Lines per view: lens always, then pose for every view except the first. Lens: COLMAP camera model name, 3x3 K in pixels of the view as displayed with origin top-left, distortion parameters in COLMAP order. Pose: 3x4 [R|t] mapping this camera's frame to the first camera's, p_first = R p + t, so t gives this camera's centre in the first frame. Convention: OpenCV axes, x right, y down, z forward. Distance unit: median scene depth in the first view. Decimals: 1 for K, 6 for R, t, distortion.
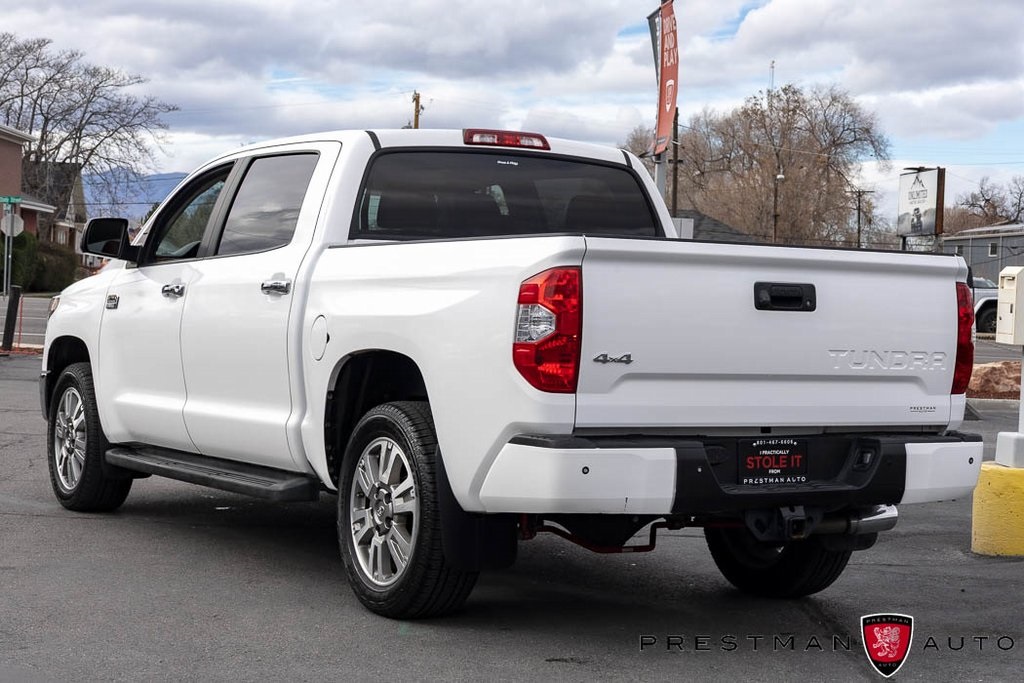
lens RADIAL K [[1893.0, 0, 513.0], [0, 1893.0, 345.0], [0, 0, 1]] dist [0.109406, 0.000000]
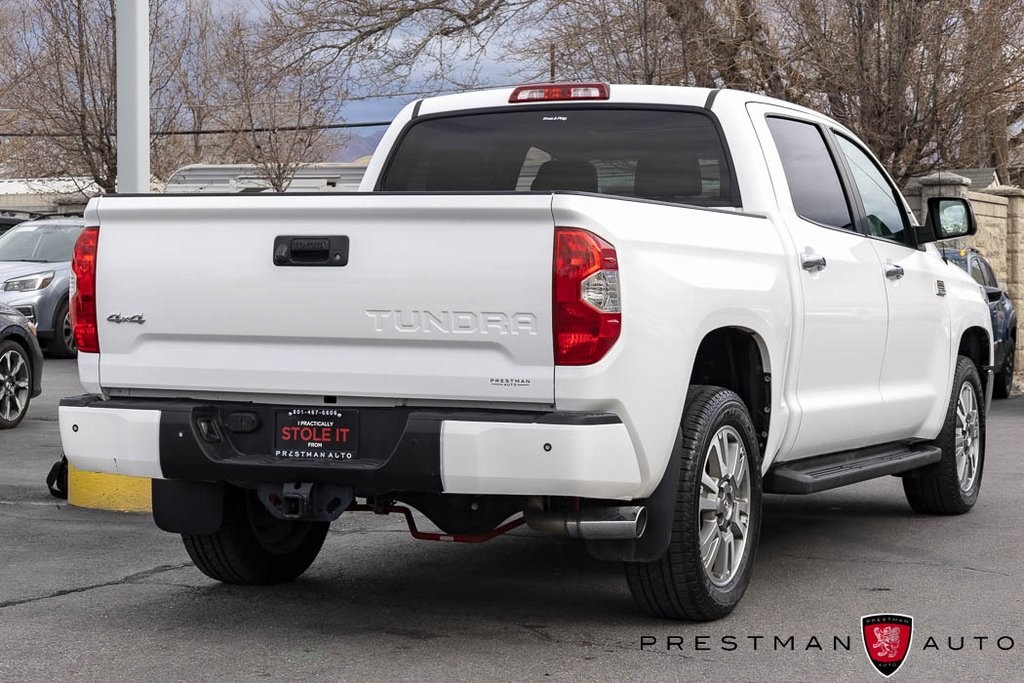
lens RADIAL K [[2111.1, 0, 515.4], [0, 2111.1, 336.4], [0, 0, 1]] dist [0.002594, 0.000000]
pose [[0.583470, -0.002592, -0.812131, 1.002298], [-0.010869, 0.999880, -0.010999, 0.024927], [0.812062, 0.015244, 0.583372, 0.488120]]
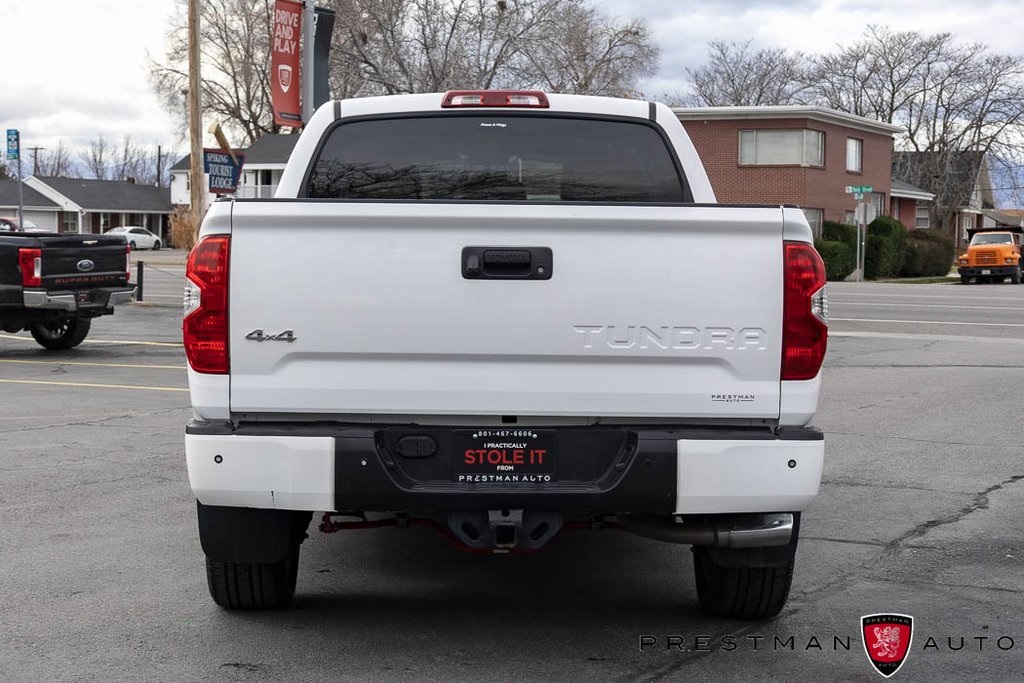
lens RADIAL K [[1805.6, 0, 506.8], [0, 1805.6, 342.6], [0, 0, 1]] dist [0.033766, 0.000000]
pose [[0.857466, 0.000449, -0.514541, 0.553044], [0.003583, 0.999970, 0.006843, 0.004620], [0.514528, -0.007711, 0.857439, 0.302195]]
